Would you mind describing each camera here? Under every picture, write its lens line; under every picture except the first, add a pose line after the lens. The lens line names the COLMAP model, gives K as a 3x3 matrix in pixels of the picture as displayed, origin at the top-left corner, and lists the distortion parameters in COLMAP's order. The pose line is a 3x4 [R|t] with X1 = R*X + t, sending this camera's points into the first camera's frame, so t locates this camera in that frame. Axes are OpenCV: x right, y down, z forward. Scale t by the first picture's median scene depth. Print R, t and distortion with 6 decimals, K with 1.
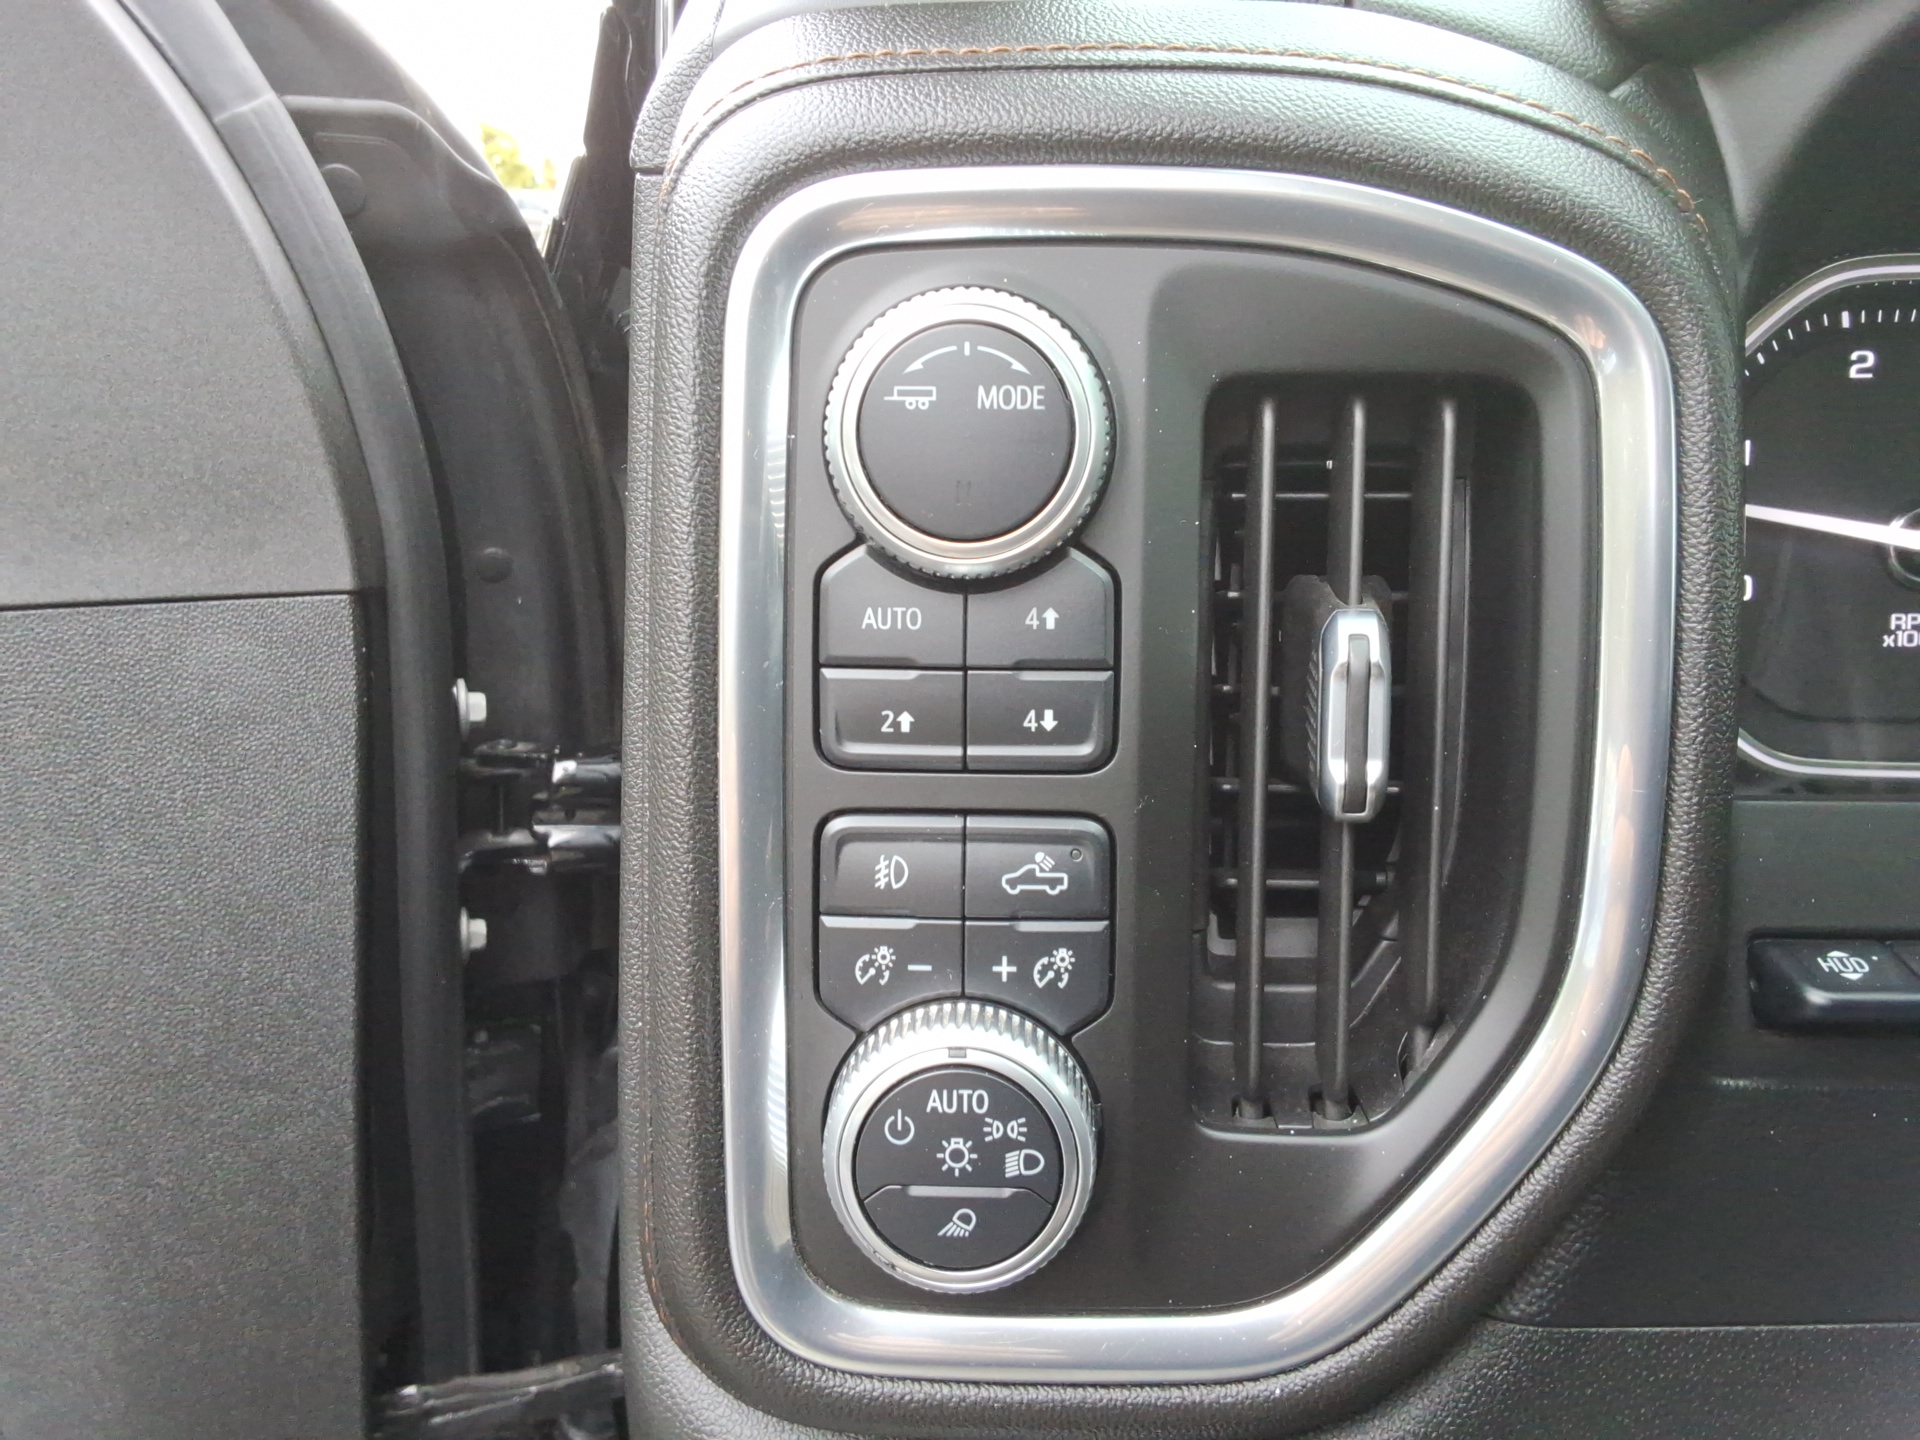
lens RADIAL K [[1540.8, 0, 961.8], [0, 1540.8, 713.9], [0, 0, 1]] dist [0.106010, -0.165136]
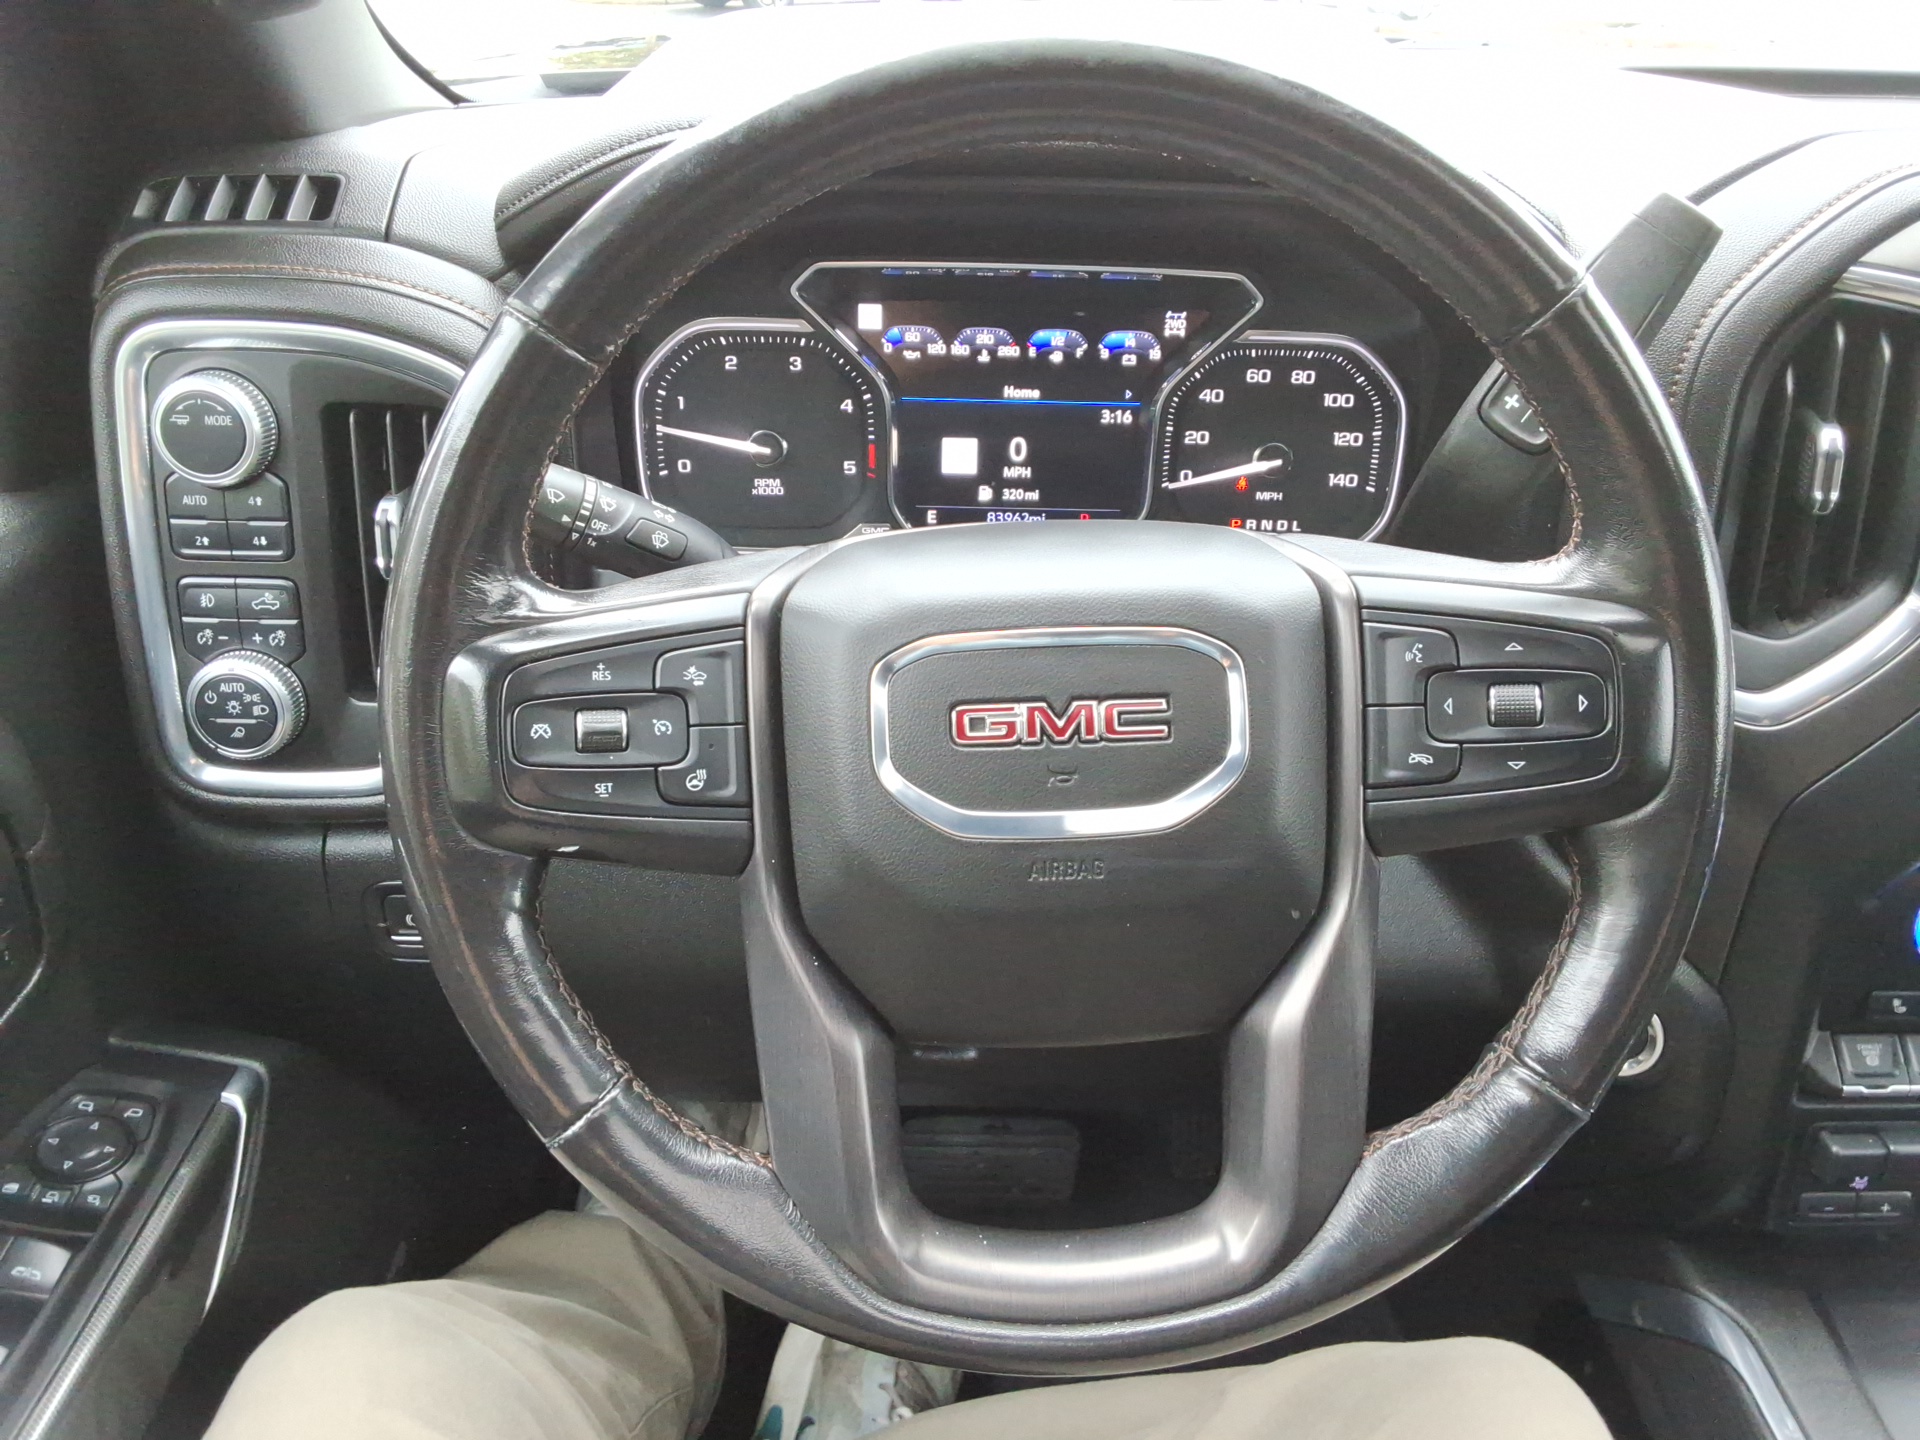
lens RADIAL K [[1540.8, 0, 978.7], [0, 1540.8, 720.6], [0, 0, 1]] dist [0.106010, -0.165136]
pose [[0.997929, 0.002006, 0.064288, 1.053696], [-0.015213, 0.978515, 0.205614, -0.251222], [-0.062494, -0.206166, 0.976519, -1.625619]]
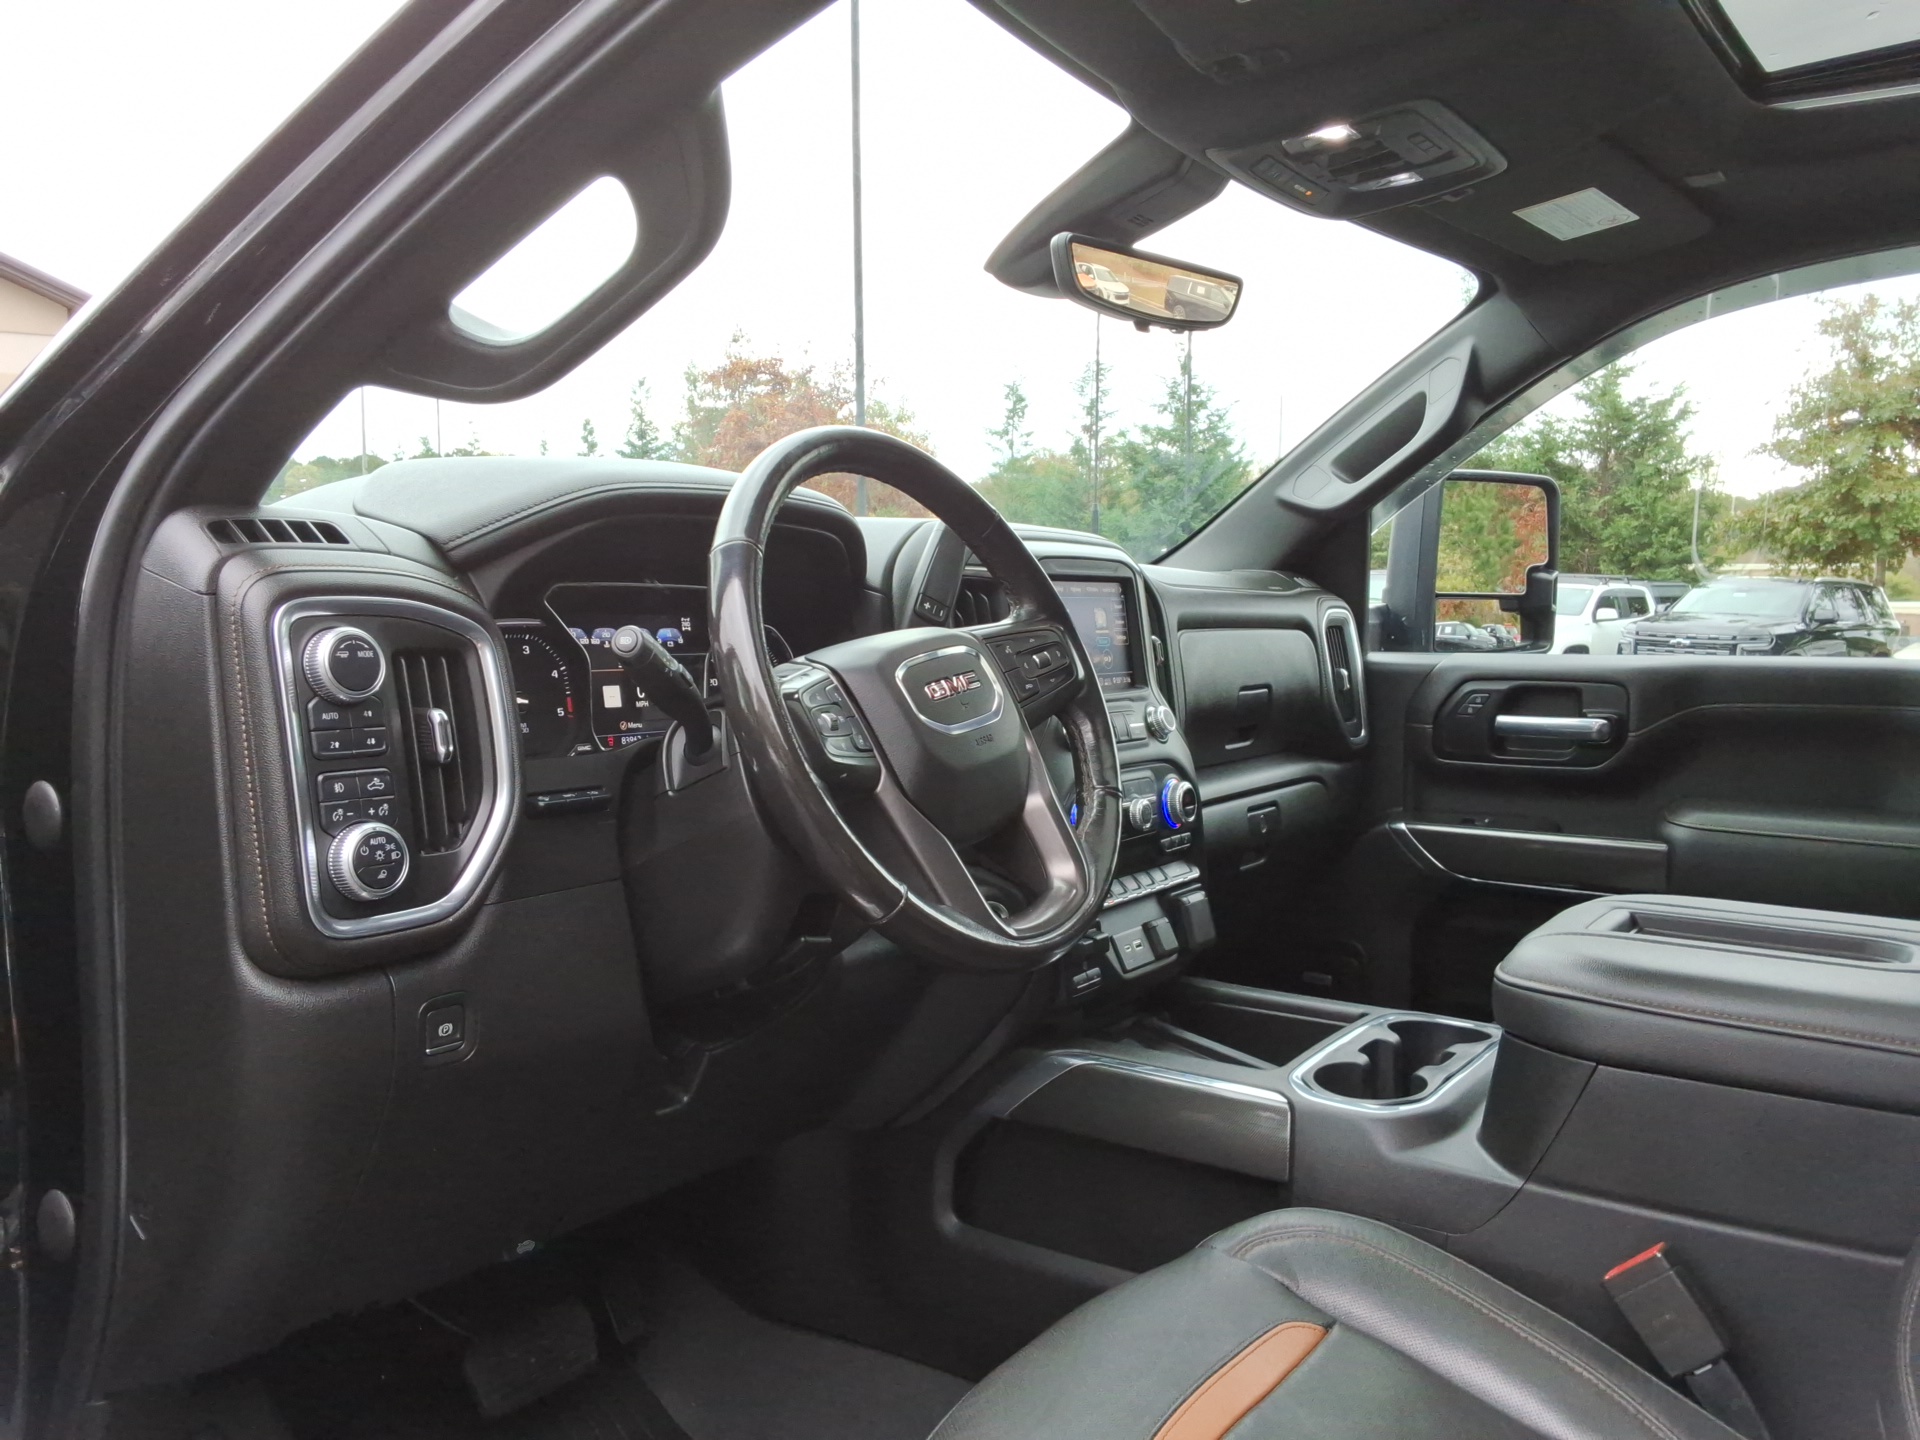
lens RADIAL K [[1540.8, 0, 954.6], [0, 1540.8, 719.2], [0, 0, 1]] dist [0.106010, -0.165136]
pose [[0.544130, -0.049526, 0.837538, -2.259758], [0.221326, 0.971369, -0.086351, 0.571354], [-0.809282, 0.232355, 0.539512, -2.093487]]
